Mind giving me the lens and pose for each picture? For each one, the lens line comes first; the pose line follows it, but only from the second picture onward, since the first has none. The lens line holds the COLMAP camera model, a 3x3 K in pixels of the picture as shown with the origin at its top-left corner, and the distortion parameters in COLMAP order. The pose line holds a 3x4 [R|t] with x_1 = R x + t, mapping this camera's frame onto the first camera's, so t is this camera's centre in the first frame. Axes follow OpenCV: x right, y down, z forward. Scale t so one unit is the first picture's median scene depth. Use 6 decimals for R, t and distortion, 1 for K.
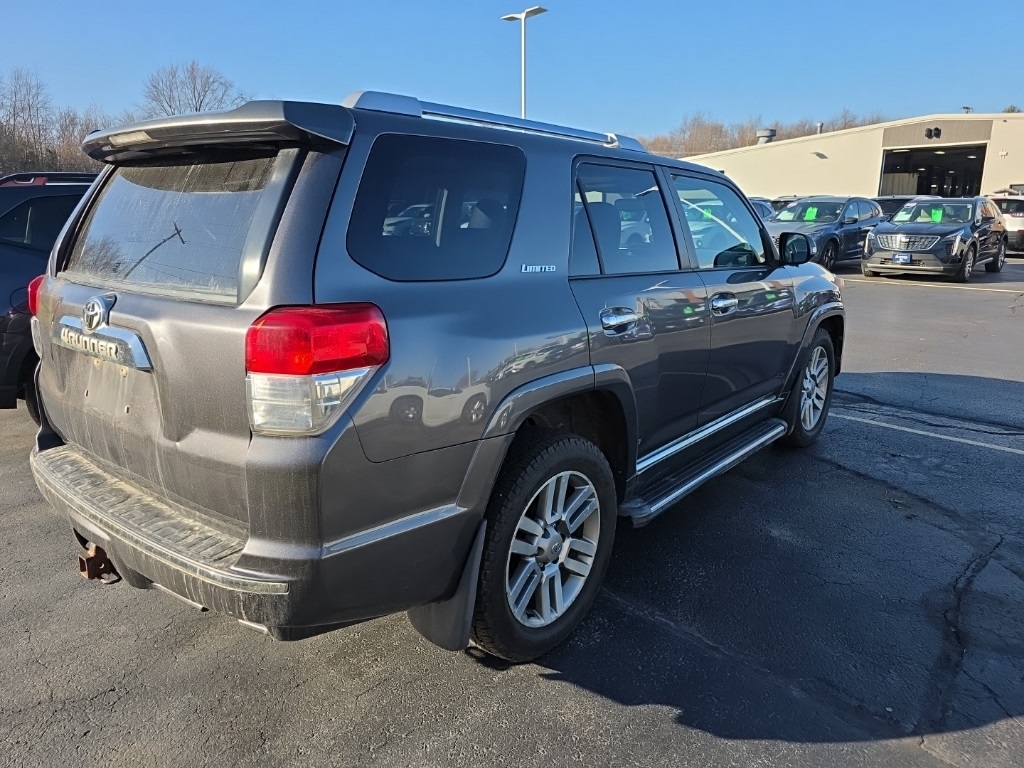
lens RADIAL K [[685.5, 0, 512.0], [0, 685.5, 384.0], [0, 0, 1]] dist [-0.003031, -0.002415]
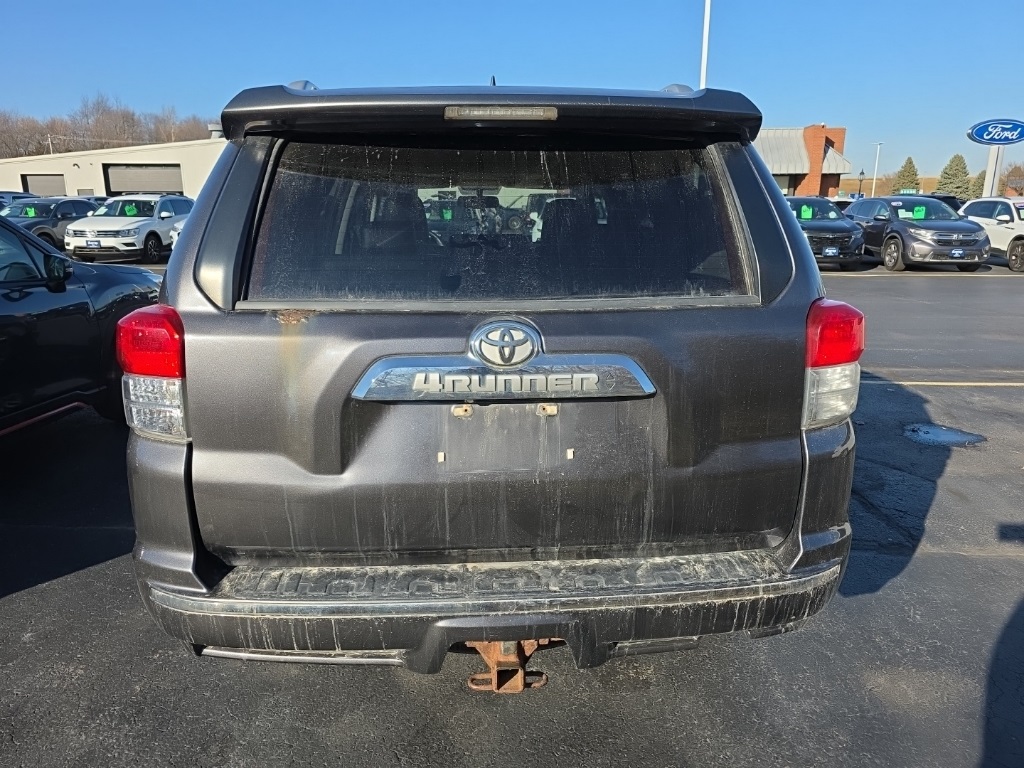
lens RADIAL K [[705.2, 0, 514.7], [0, 705.2, 367.2], [0, 0, 1]] dist [0.002707, -0.051802]
pose [[0.707799, -0.130460, 0.694263, -1.044632], [0.147385, 0.988443, 0.035481, -0.092372], [-0.690868, 0.077211, 0.718846, 0.391803]]
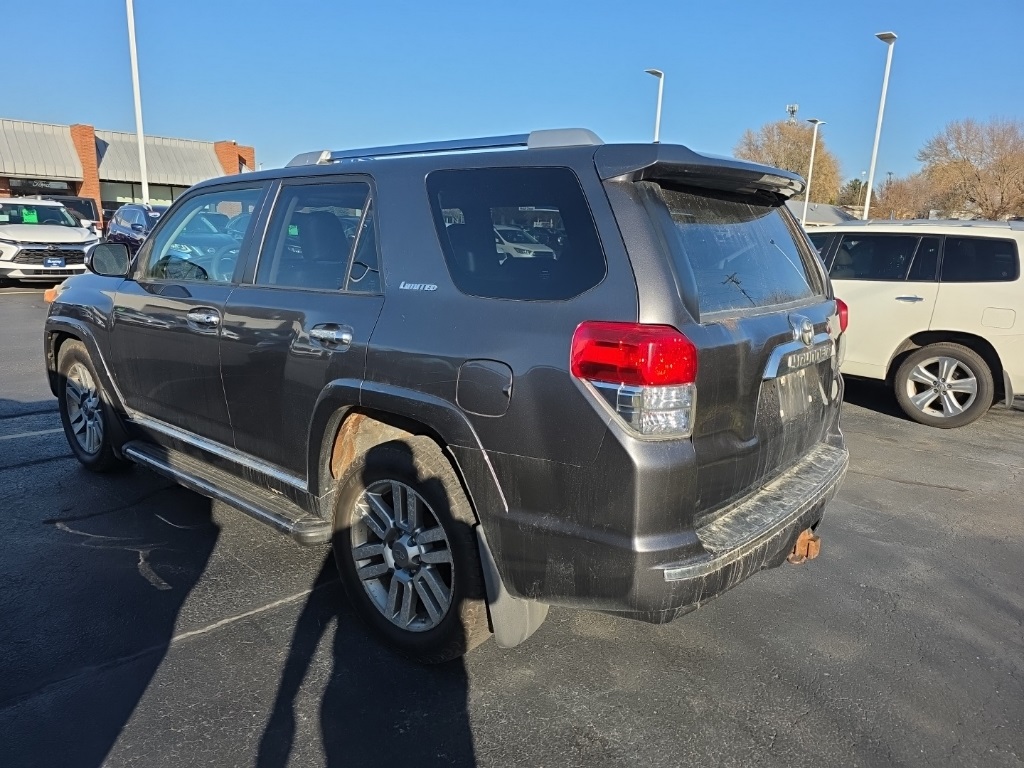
lens RADIAL K [[685.5, 0, 512.0], [0, 685.5, 384.0], [0, 0, 1]] dist [-0.003031, -0.002415]
pose [[0.002100, -0.196094, 0.980583, -1.599717], [0.213530, 0.958057, 0.191132, -0.307545], [-0.976934, 0.208983, 0.043884, 1.309533]]
